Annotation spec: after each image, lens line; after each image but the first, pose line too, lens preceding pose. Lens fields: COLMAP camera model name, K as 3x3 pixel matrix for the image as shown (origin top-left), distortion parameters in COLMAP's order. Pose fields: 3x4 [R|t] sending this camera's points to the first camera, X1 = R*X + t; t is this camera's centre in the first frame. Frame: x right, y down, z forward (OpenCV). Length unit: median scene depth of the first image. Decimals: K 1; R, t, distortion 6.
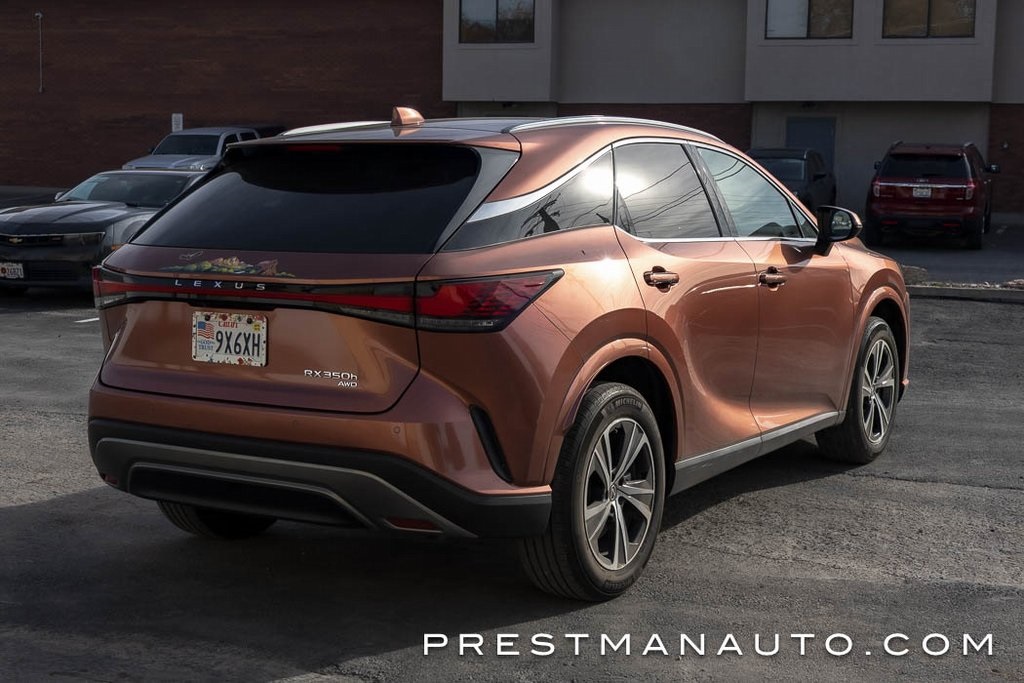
lens RADIAL K [[1505.8, 0, 509.2], [0, 1505.8, 342.9], [0, 0, 1]] dist [0.021855, 0.000000]
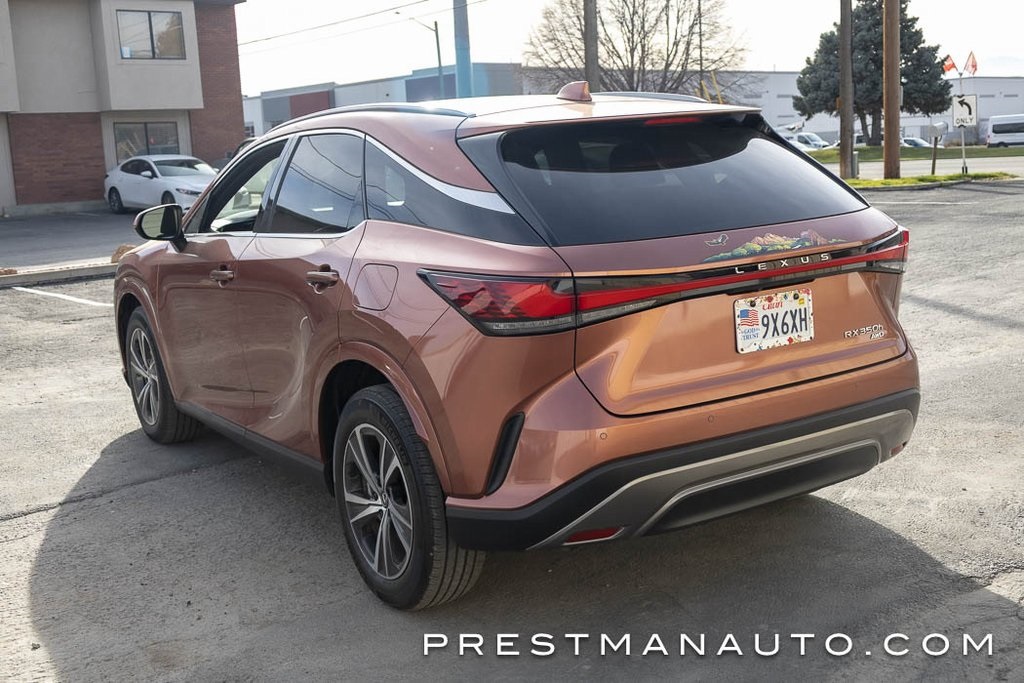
lens RADIAL K [[1226.6, 0, 512.4], [0, 1226.6, 334.8], [0, 0, 1]] dist [0.002292, 0.000000]
pose [[0.427644, -0.176170, 0.886614, -0.939471], [0.163402, 0.979733, 0.115859, -0.109896], [-0.889056, 0.095328, 0.447763, 0.804428]]
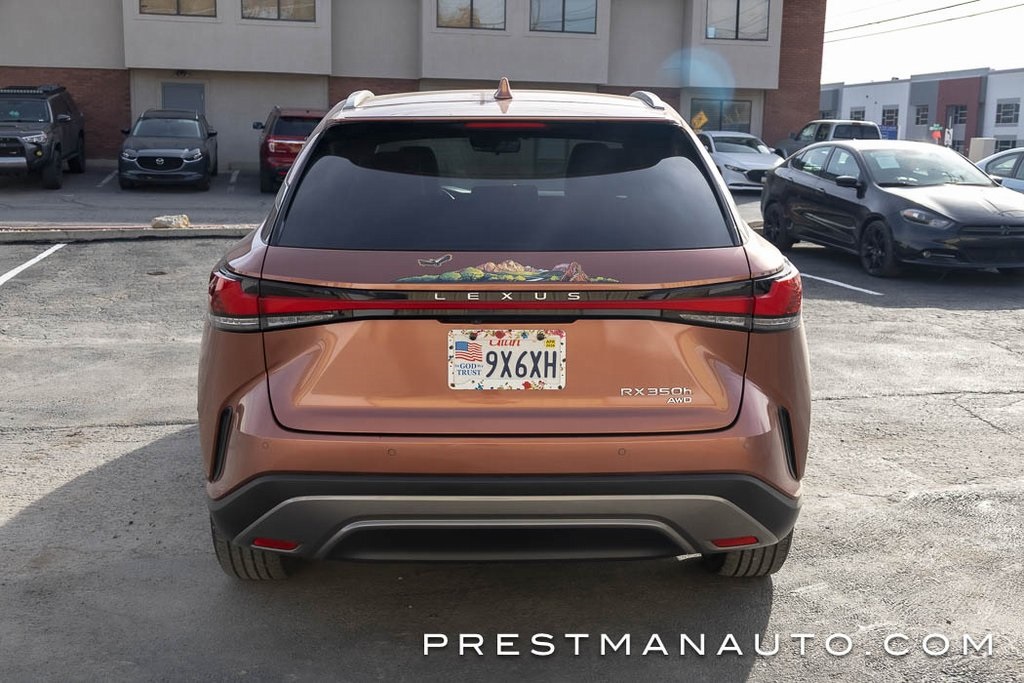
lens RADIAL K [[1174.6, 0, 512.7], [0, 1174.6, 346.6], [0, 0, 1]] dist [0.019720, 0.000000]
pose [[0.841853, -0.096833, 0.530949, -0.526815], [0.058567, 0.994354, 0.088486, -0.067052], [-0.536520, -0.043396, 0.842771, 0.453959]]
